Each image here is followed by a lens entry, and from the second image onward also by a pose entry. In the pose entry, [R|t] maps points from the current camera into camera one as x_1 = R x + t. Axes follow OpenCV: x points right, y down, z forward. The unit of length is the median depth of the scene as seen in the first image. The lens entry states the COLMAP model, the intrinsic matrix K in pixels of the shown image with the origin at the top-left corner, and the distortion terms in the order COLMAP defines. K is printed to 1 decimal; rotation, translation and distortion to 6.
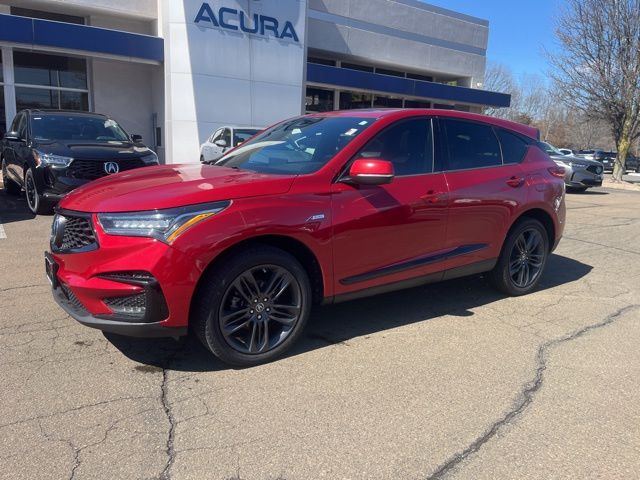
lens RADIAL K [[481.2, 0, 316.0], [0, 481.2, 238.0], [0, 0, 1]] dist [0.073770, -0.089690]
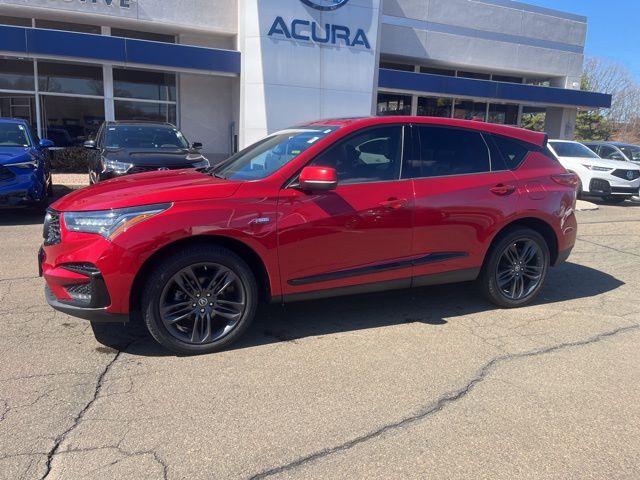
lens RADIAL K [[481.2, 0, 316.9], [0, 481.2, 237.8], [0, 0, 1]] dist [0.073770, -0.089690]
pose [[0.981005, 0.030128, -0.191627, 0.244711], [-0.032340, 0.999441, -0.008426, 0.000580], [0.191266, 0.014463, 0.981432, -0.017003]]
